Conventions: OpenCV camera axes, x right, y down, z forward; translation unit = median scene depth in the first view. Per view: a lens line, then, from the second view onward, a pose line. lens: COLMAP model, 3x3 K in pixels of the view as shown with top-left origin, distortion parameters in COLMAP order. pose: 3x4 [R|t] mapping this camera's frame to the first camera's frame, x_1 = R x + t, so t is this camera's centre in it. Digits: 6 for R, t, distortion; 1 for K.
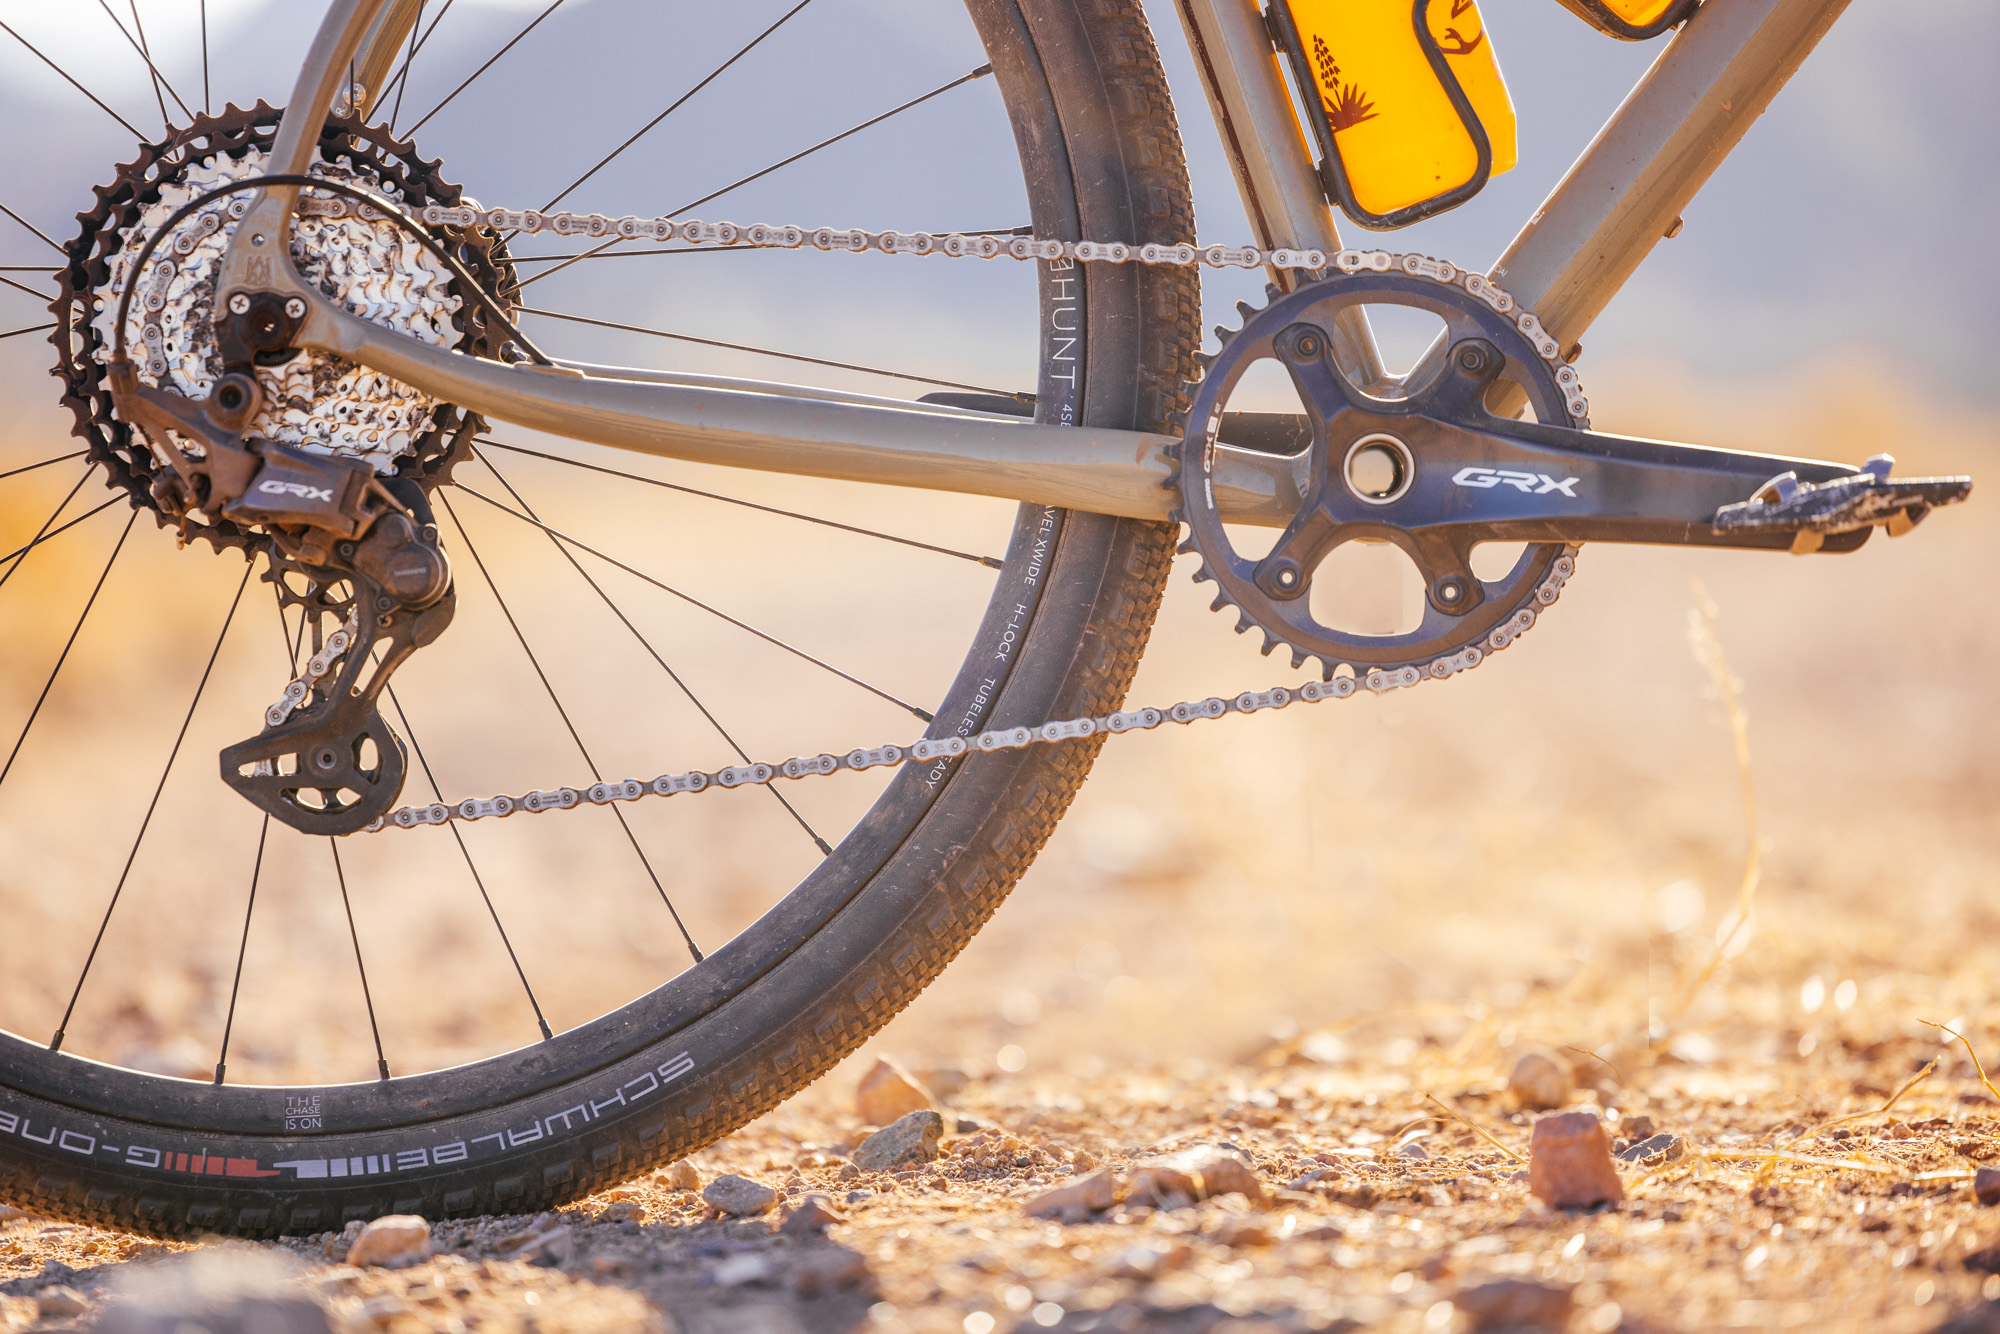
lens RADIAL K [[7396.1, 0, 1000.0], [0, 7396.1, 667.0], [0, 0, 1]] dist [-0.176058, -1.595454]
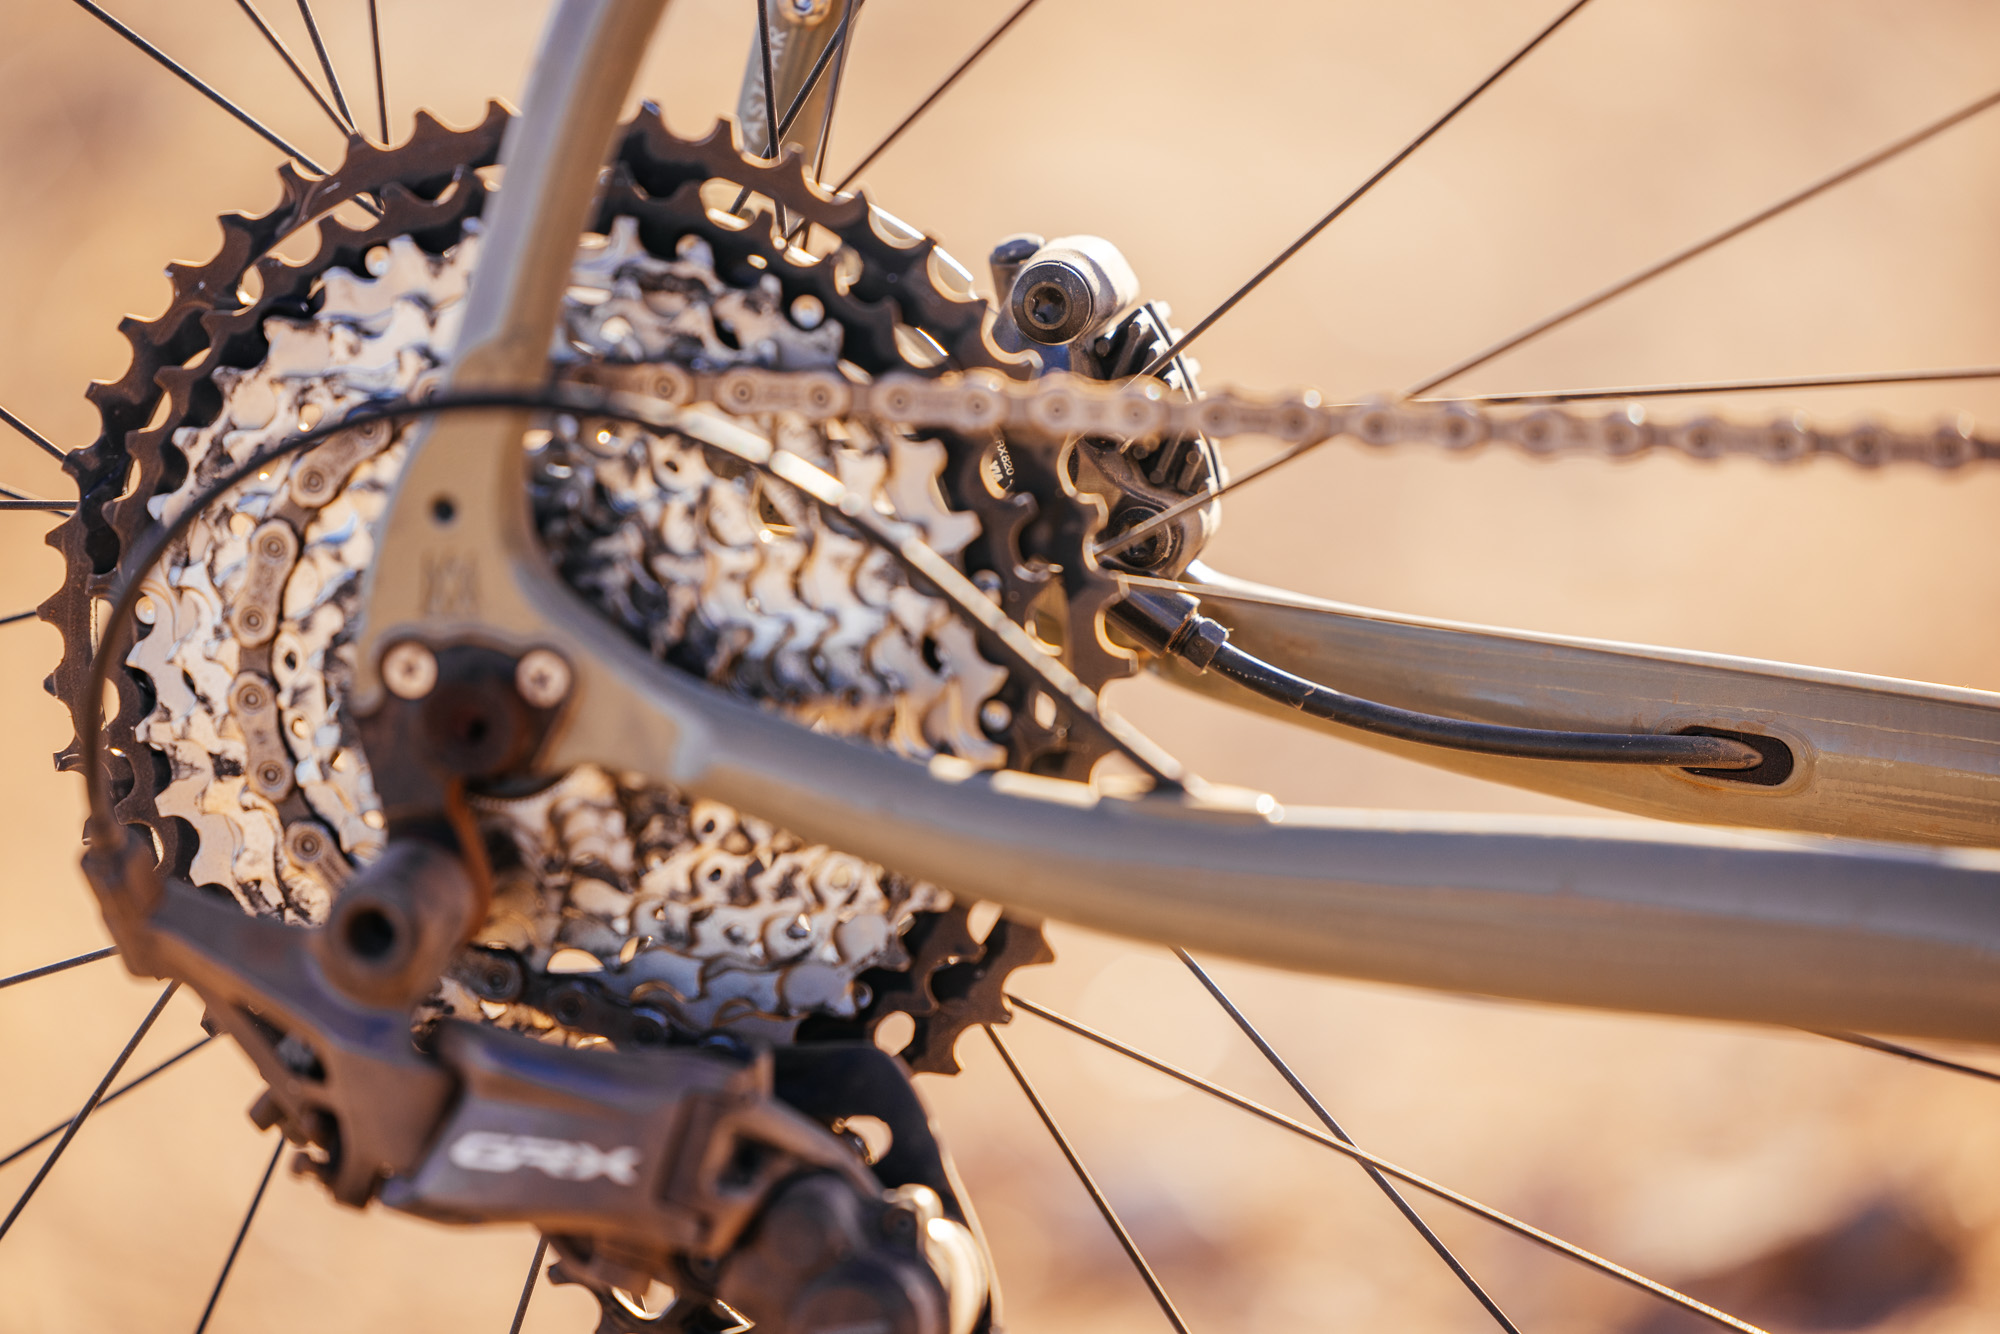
lens RADIAL K [[7752.9, 0, 1000.0], [0, 7752.9, 667.0], [0, 0, 1]] dist [0.041394, 4.639104]
pose [[0.971358, -0.012505, -0.237290, 0.028222], [0.050659, 0.986554, 0.155384, -0.111856], [0.232157, -0.162954, 0.958931, 0.593381]]
